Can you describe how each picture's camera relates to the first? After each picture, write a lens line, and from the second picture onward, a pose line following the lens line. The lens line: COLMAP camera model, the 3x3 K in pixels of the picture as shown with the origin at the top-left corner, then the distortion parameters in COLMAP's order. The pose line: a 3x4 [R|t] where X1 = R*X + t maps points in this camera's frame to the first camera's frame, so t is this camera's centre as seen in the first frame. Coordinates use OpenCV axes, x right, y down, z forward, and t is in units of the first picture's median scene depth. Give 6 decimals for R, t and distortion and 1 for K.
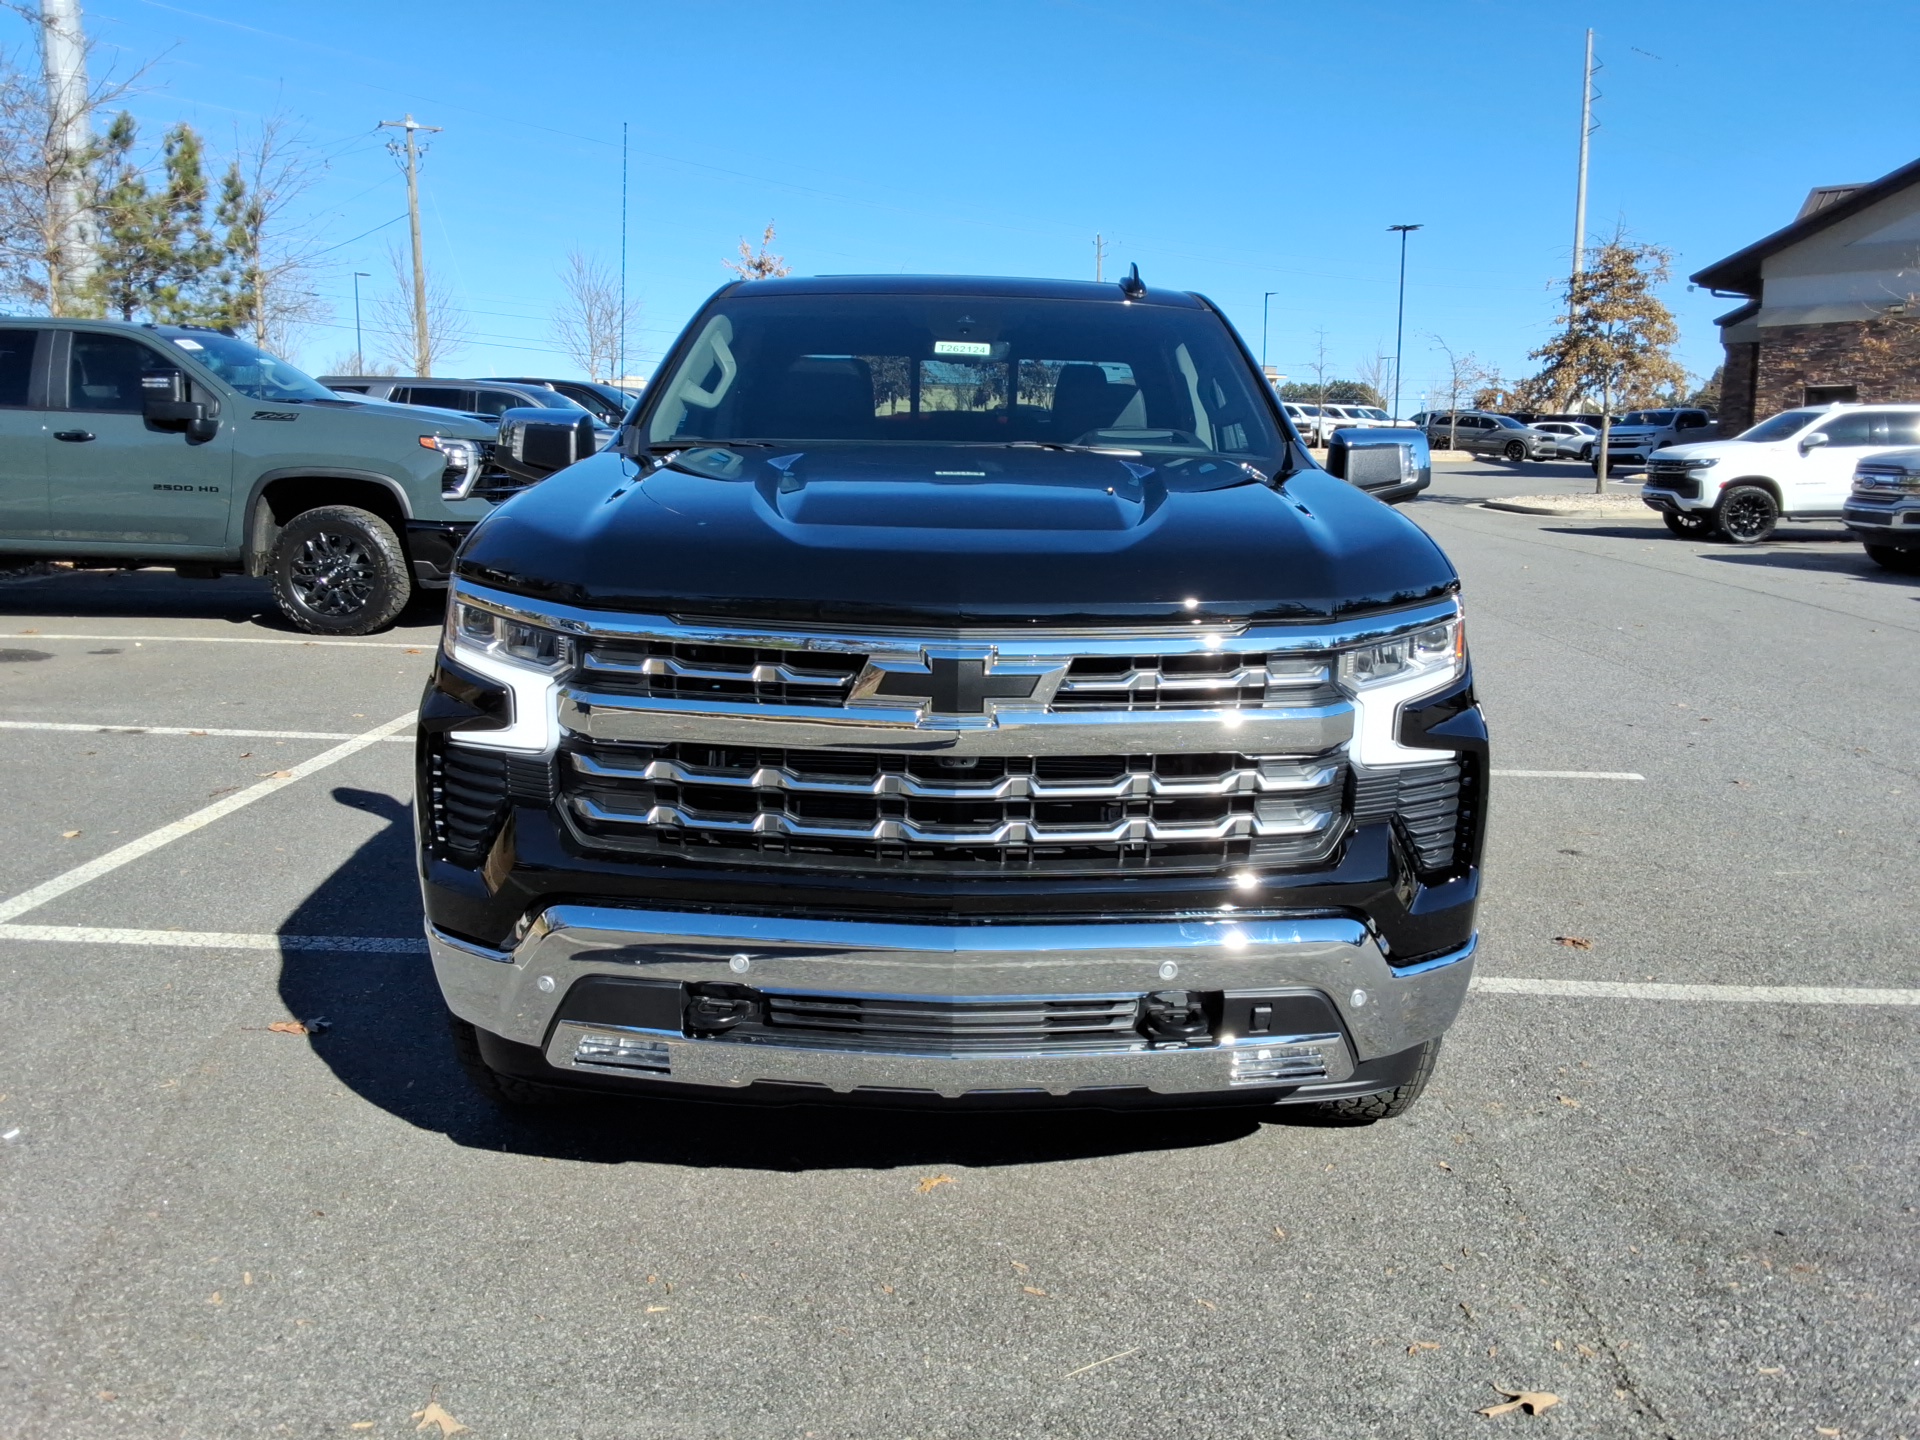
lens RADIAL K [[1534.3, 0, 951.3], [0, 1534.3, 674.9], [0, 0, 1]] dist [0.066820, -0.114914]
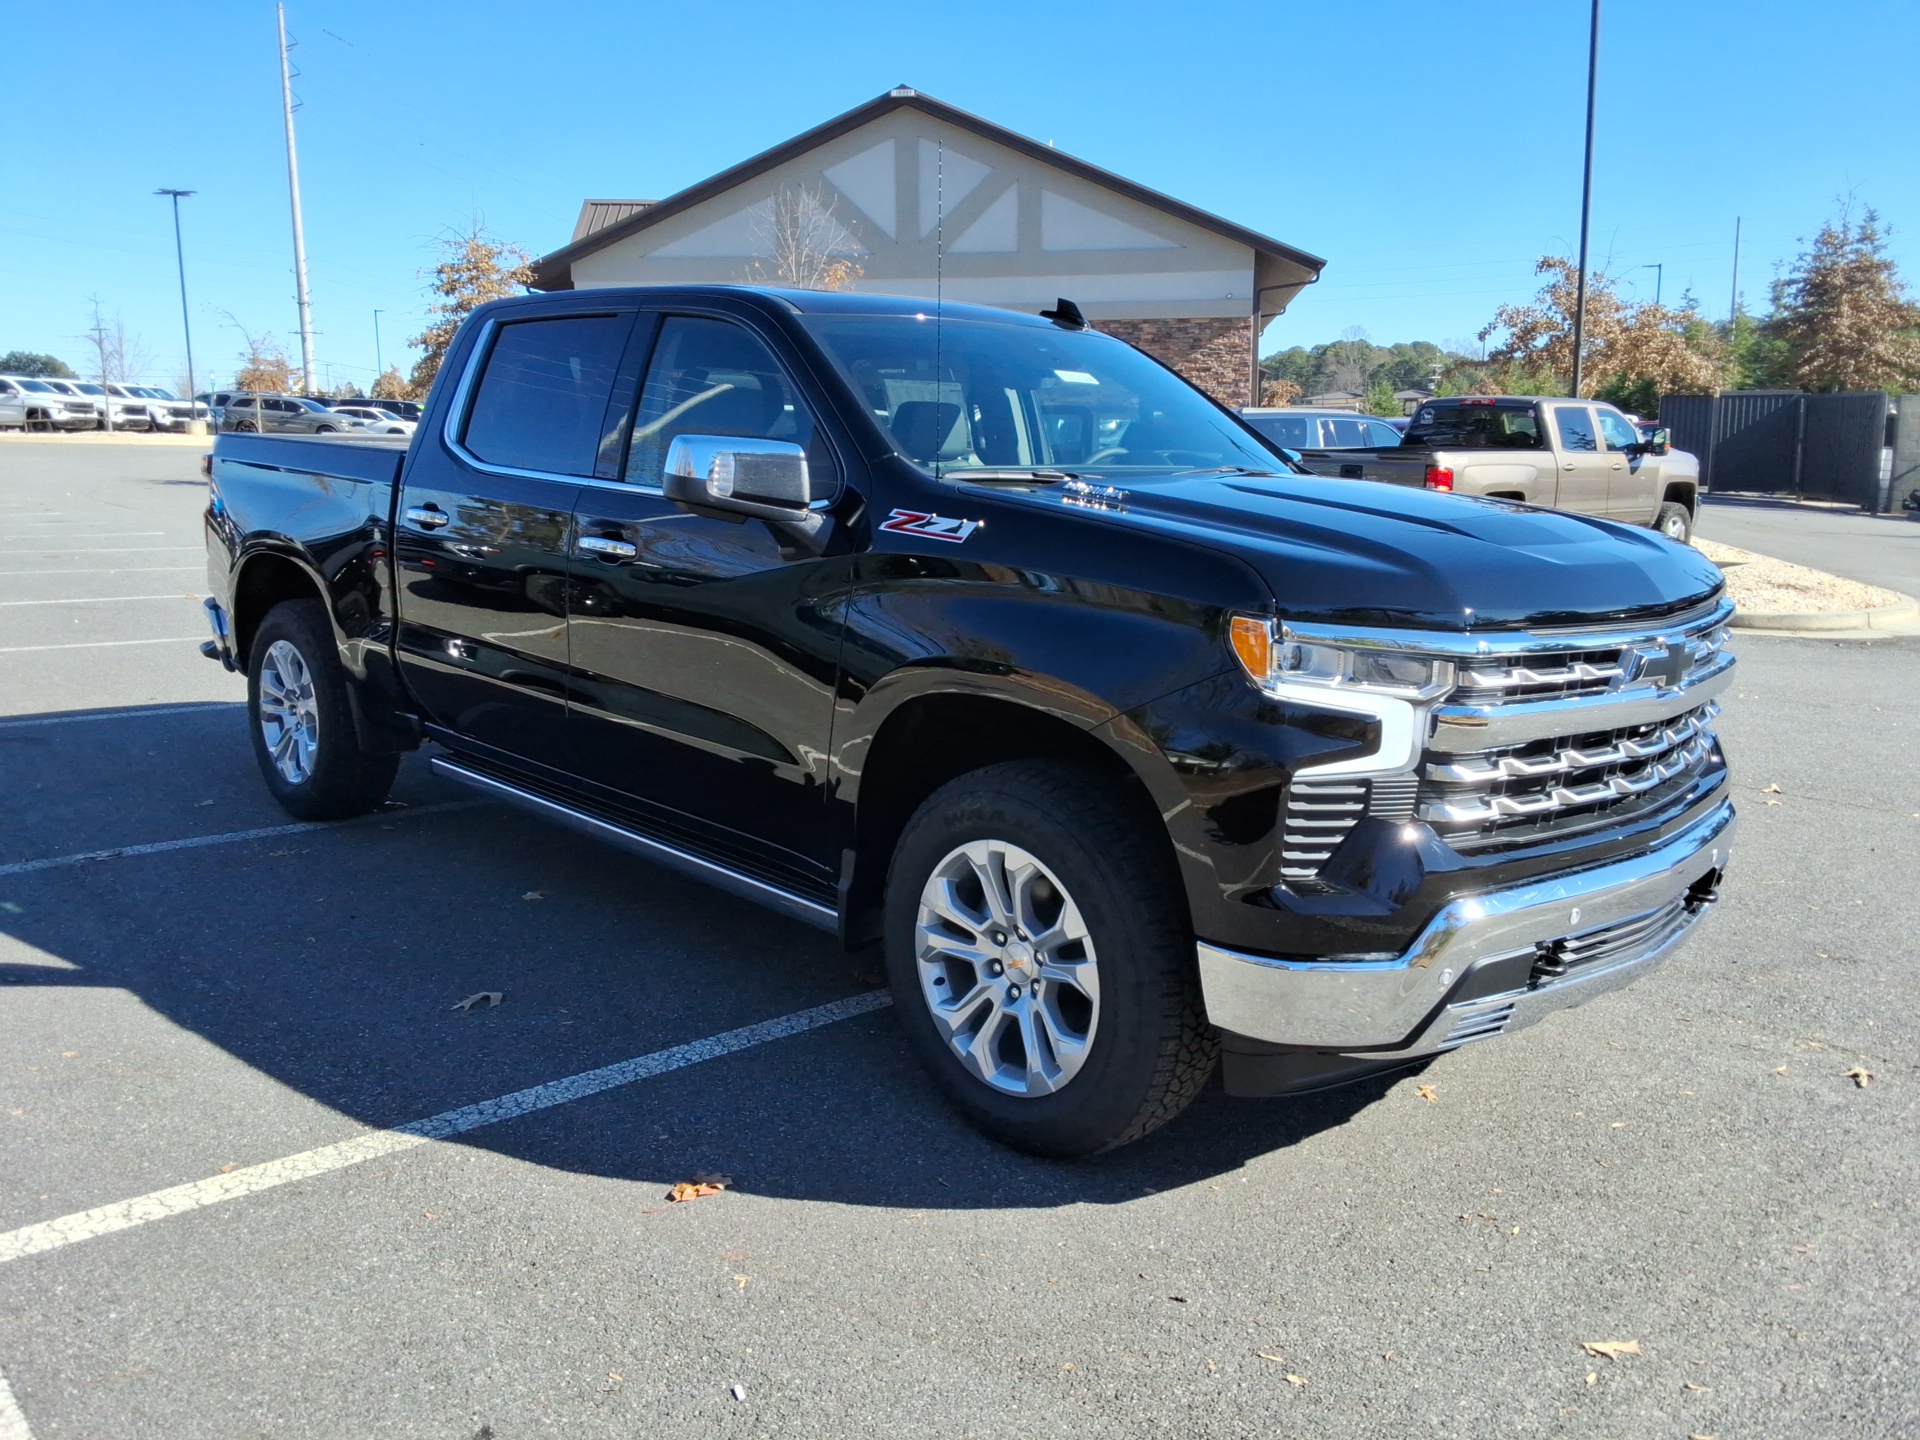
lens RADIAL K [[1534.3, 0, 956.5], [0, 1534.3, 703.9], [0, 0, 1]] dist [0.066820, -0.114914]
pose [[0.713571, -0.117438, 0.690669, -0.094263], [0.097376, 0.992906, 0.068225, -0.007643], [-0.693782, 0.018572, 0.719945, 0.034212]]
